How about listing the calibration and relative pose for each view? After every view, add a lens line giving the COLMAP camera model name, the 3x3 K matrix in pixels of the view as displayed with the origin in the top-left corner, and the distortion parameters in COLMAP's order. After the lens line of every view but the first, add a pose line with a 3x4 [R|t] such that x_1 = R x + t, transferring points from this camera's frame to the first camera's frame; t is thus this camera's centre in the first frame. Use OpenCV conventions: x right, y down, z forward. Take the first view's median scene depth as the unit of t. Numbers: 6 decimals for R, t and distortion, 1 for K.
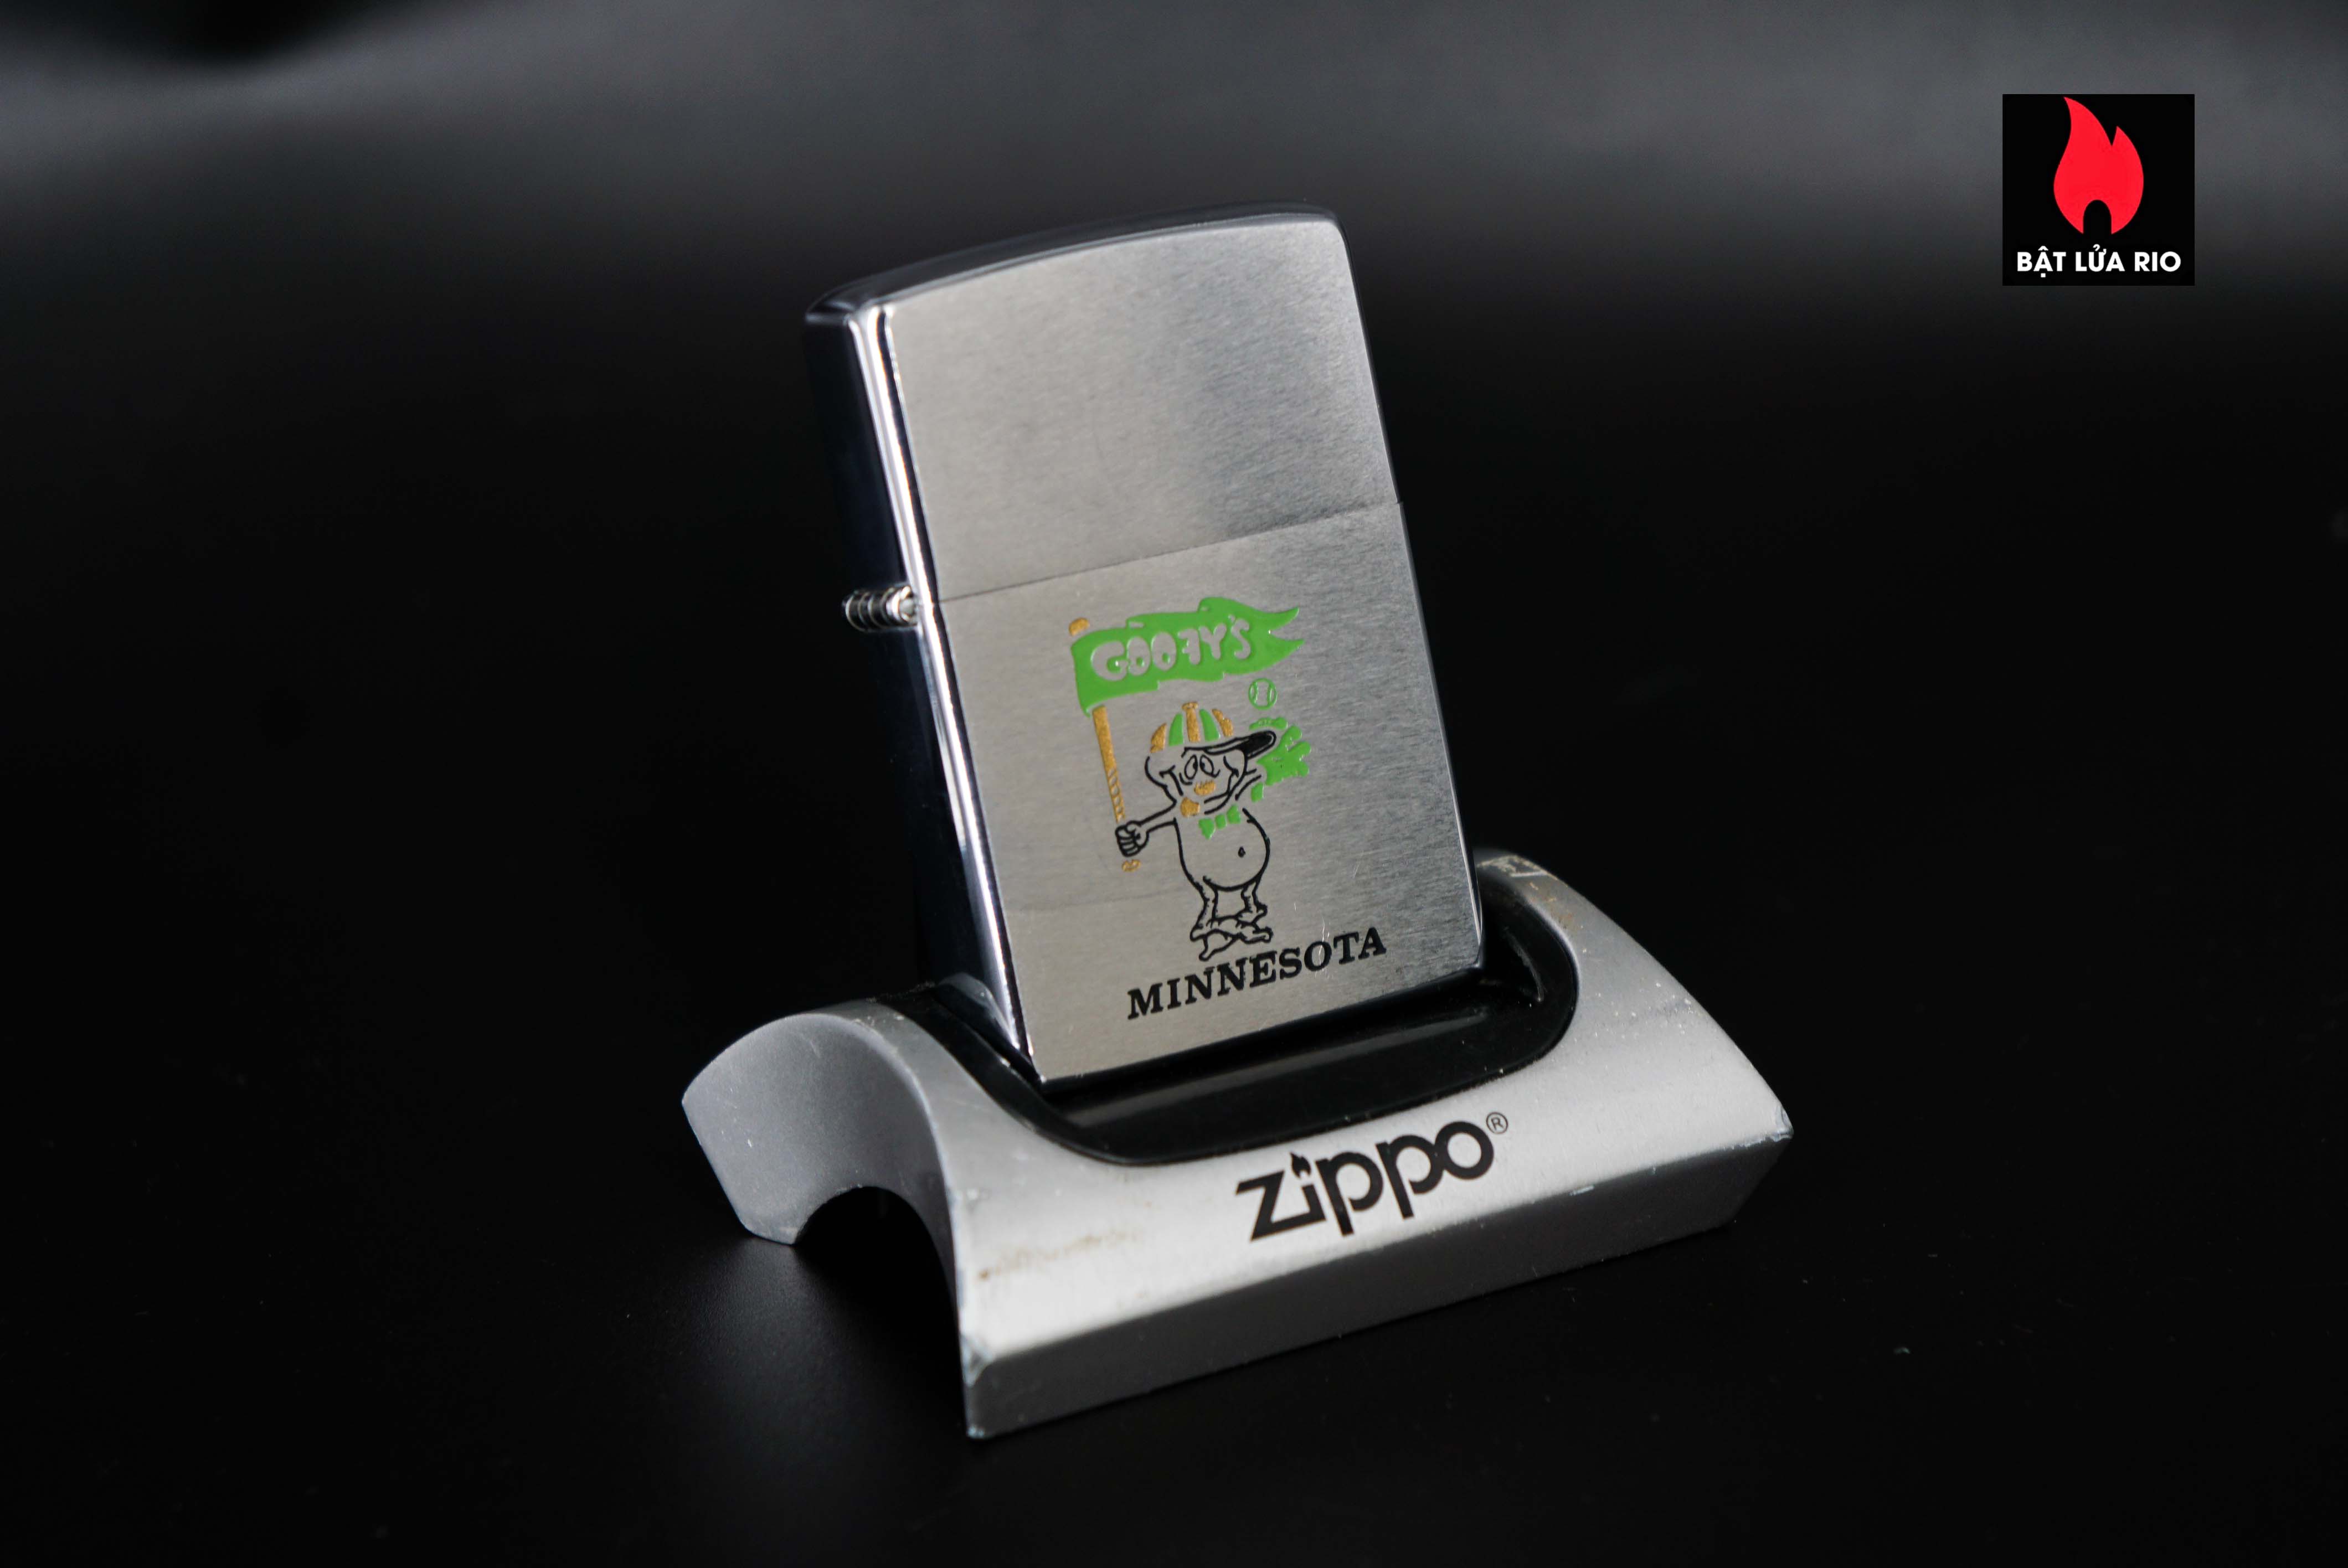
lens RADIAL K [[5550.0, 0, 1169.9], [0, 5550.0, 797.8], [0, 0, 1]] dist [0.593376, 0.000000]
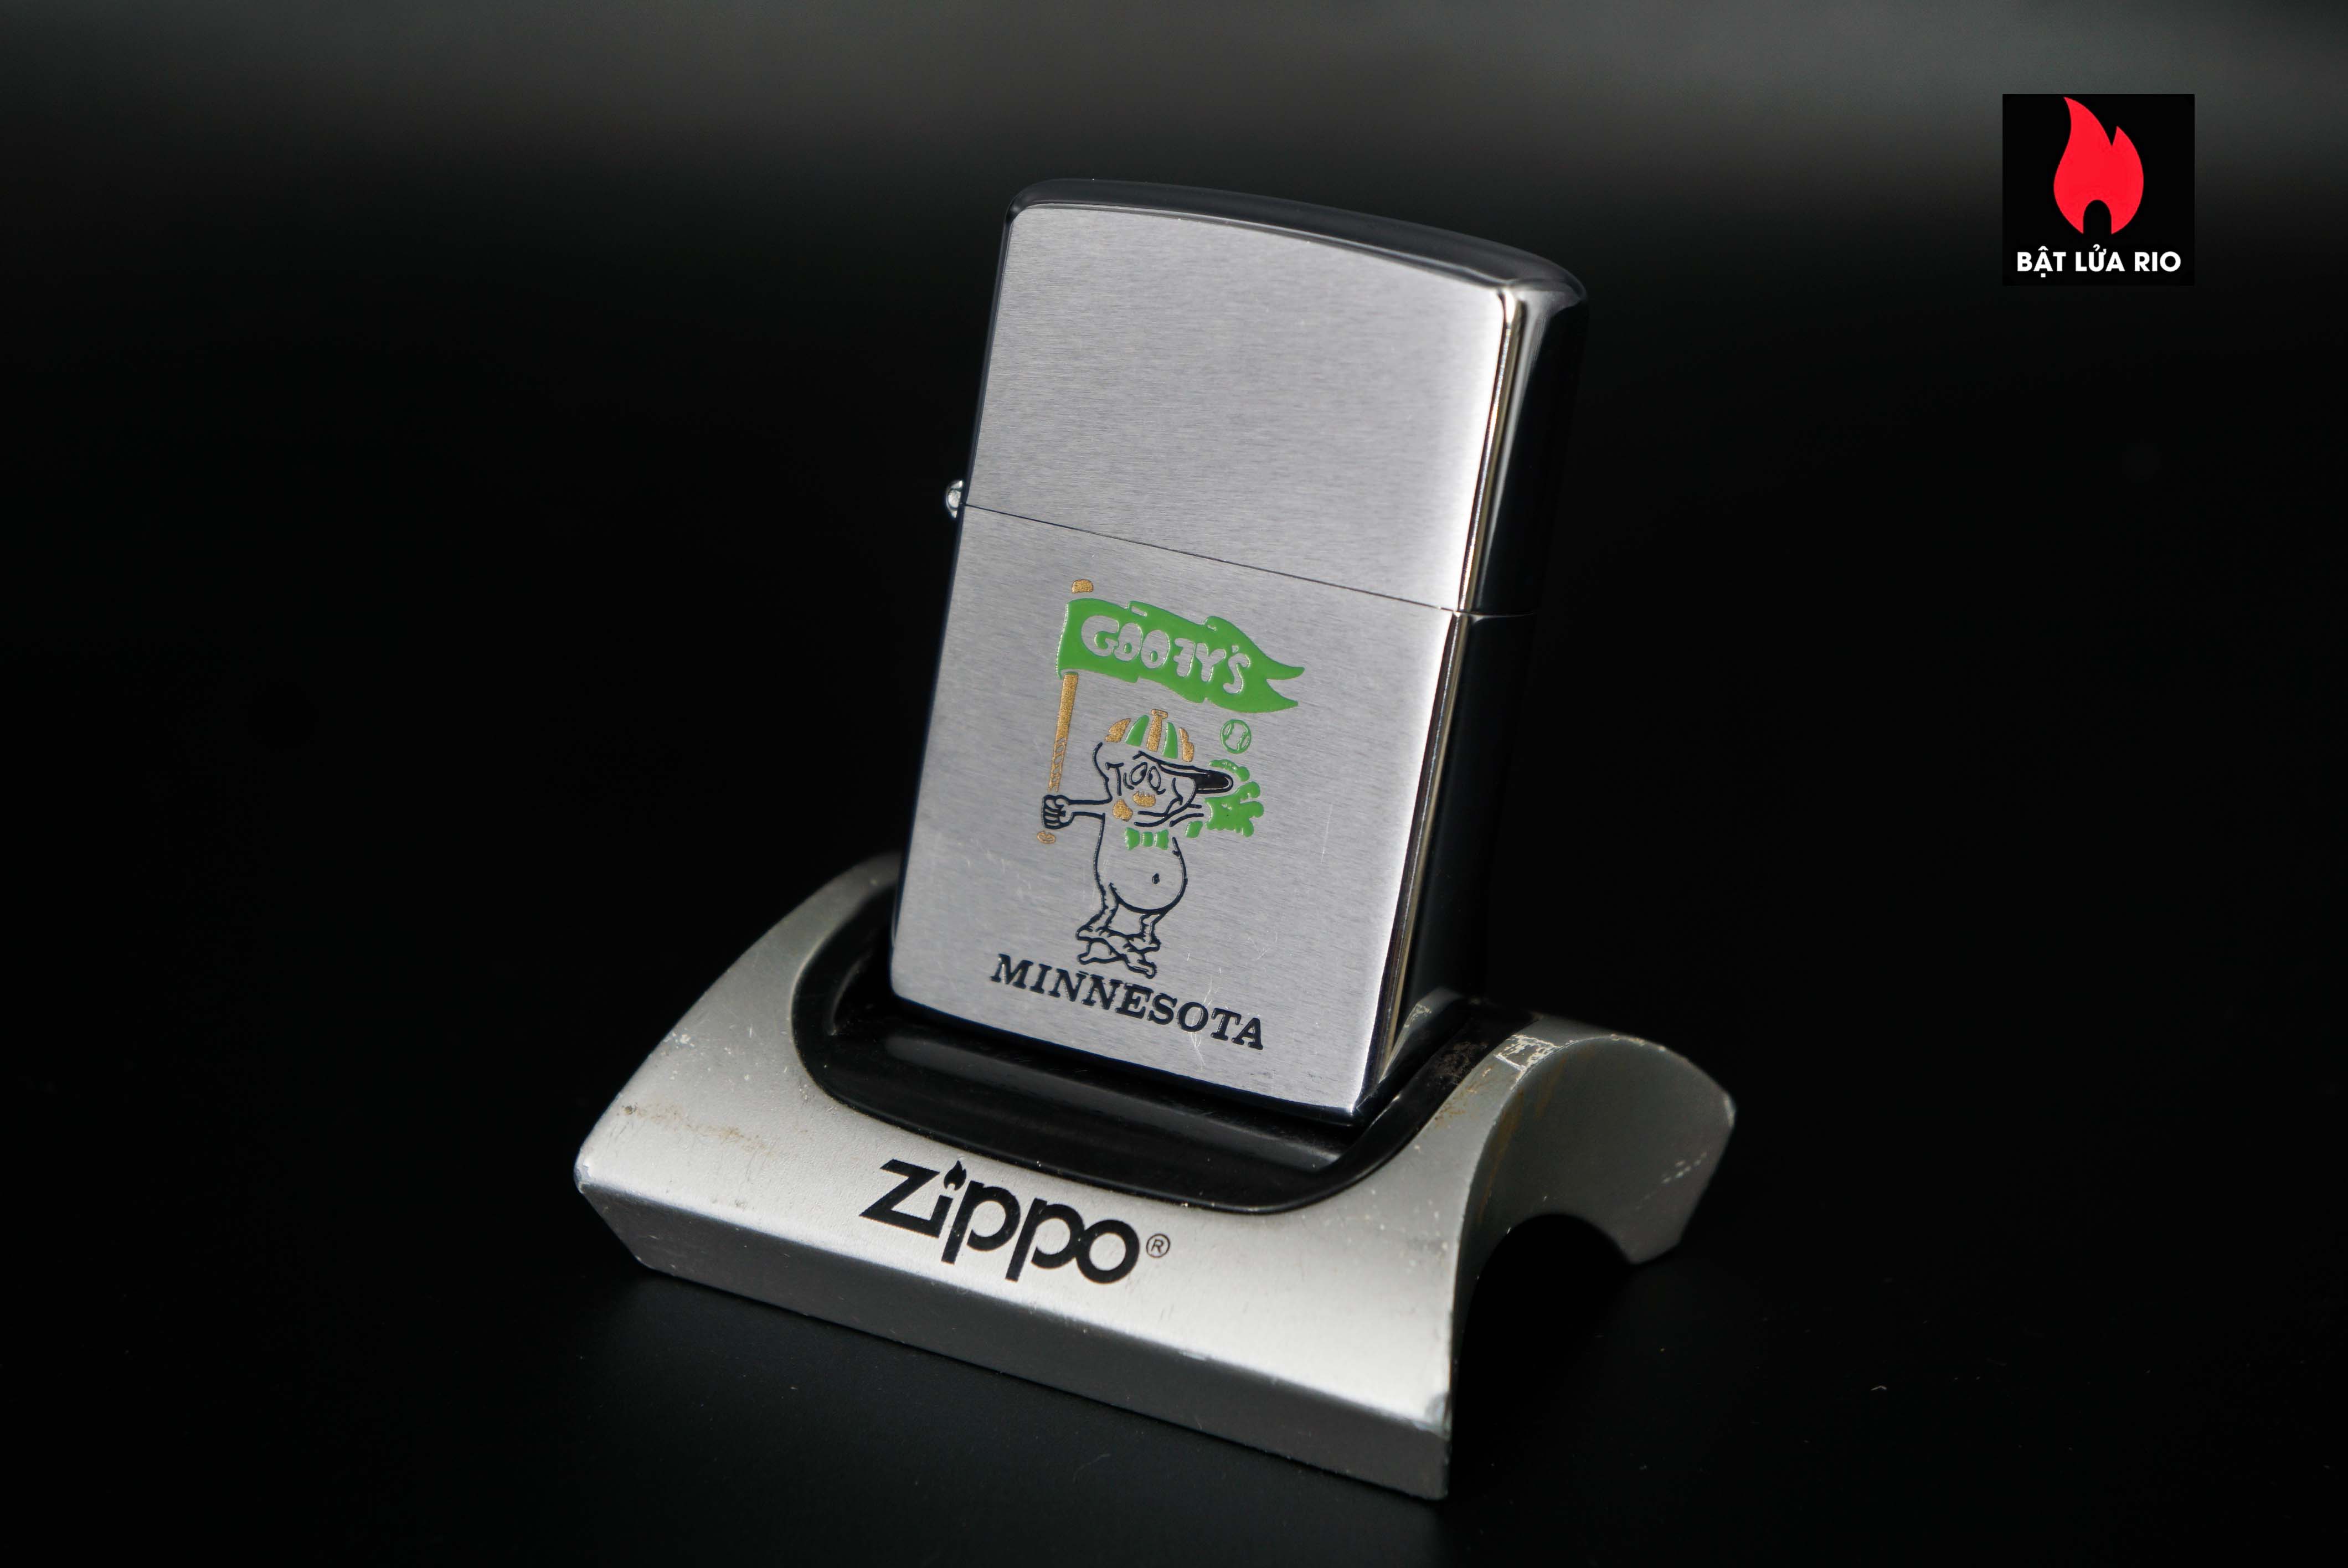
lens RADIAL K [[5550.0, 0, 1180.9], [0, 5550.0, 785.5], [0, 0, 1]] dist [0.593376, 0.000000]
pose [[0.527273, 0.389114, -0.755363, 0.730376], [-0.340252, 0.911284, 0.231925, -0.227717], [0.778596, 0.134726, 0.612892, 0.421274]]
